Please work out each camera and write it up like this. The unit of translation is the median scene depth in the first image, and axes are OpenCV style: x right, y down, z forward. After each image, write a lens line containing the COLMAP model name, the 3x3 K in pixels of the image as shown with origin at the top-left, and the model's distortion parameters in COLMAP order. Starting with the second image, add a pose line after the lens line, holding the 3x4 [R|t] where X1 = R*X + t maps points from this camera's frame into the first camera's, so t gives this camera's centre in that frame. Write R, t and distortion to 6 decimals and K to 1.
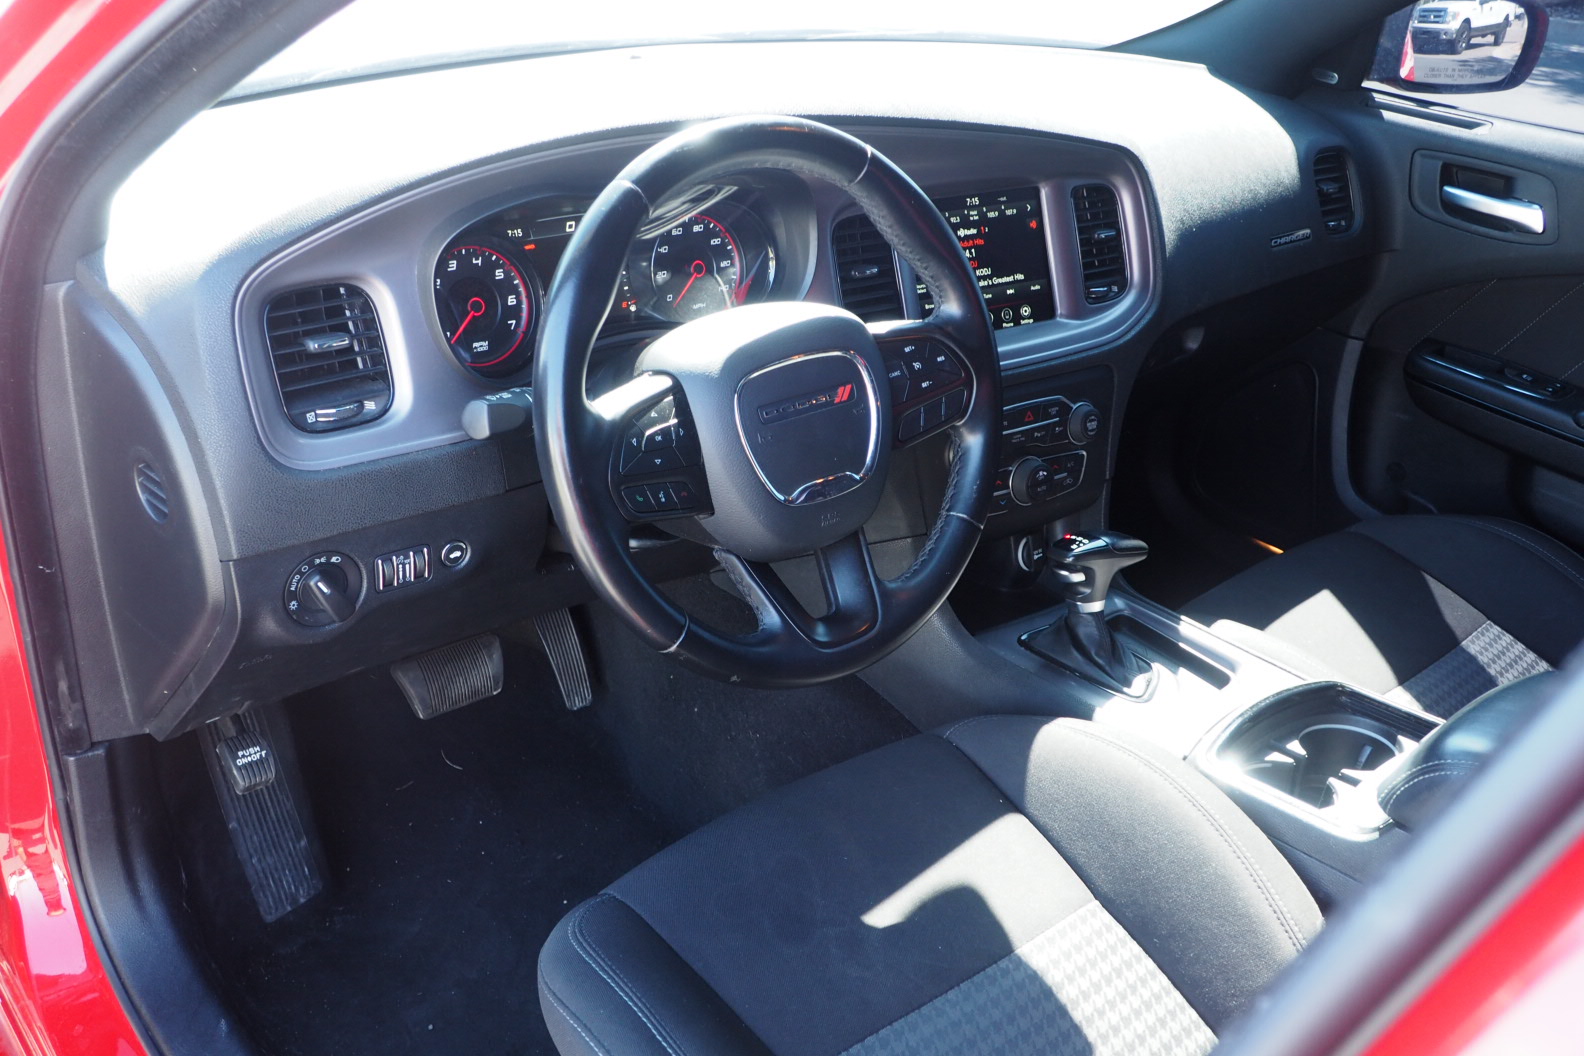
lens RADIAL K [[1414.5, 0, 789.7], [0, 1414.5, 526.1], [0, 0, 1]] dist [-0.005404, 0.003195]
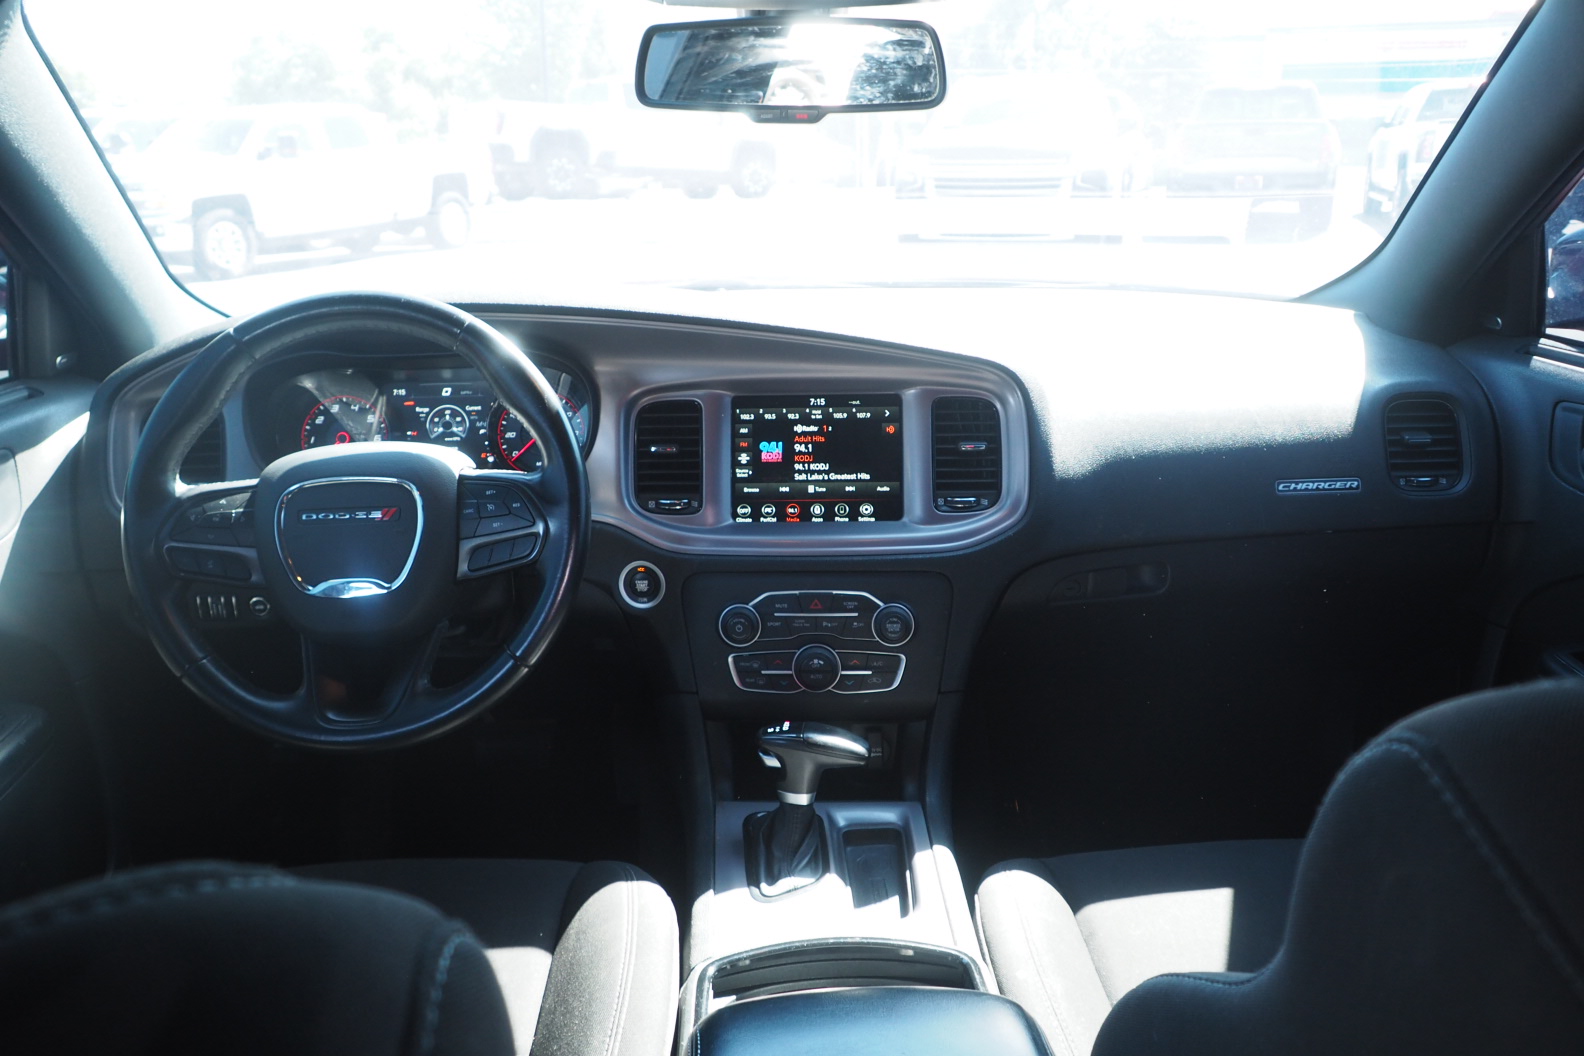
lens RADIAL K [[1103.4, 0, 789.3], [0, 1103.4, 518.8], [0, 0, 1]] dist [-0.025244, -0.002215]
pose [[0.782841, 0.108244, -0.612734, 0.628060], [-0.219113, 0.969631, -0.108650, -0.045673], [0.582365, 0.219314, 0.782785, 0.340714]]
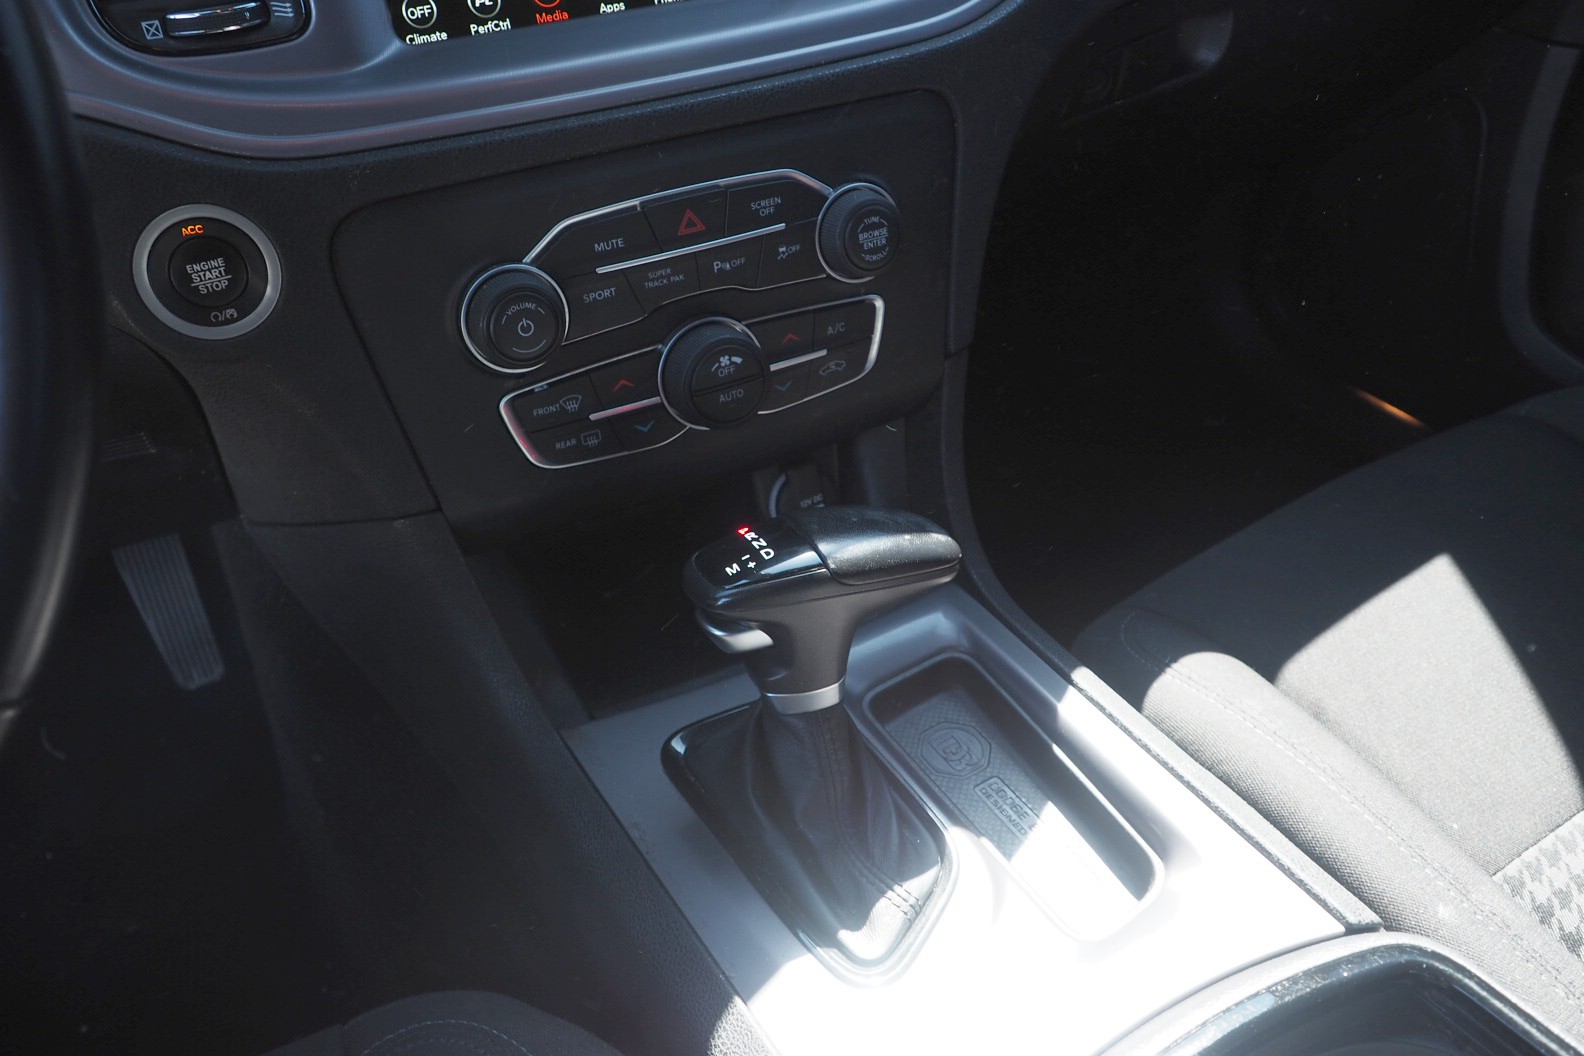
lens RADIAL K [[1194.1, 0, 791.0], [0, 1194.1, 514.7], [0, 0, 1]] dist [-0.028902, -0.002901]
pose [[0.984441, 0.022375, -0.174285, 0.256251], [0.010430, 0.982670, 0.185069, -0.056970], [0.175405, -0.184007, 0.967148, 0.642611]]
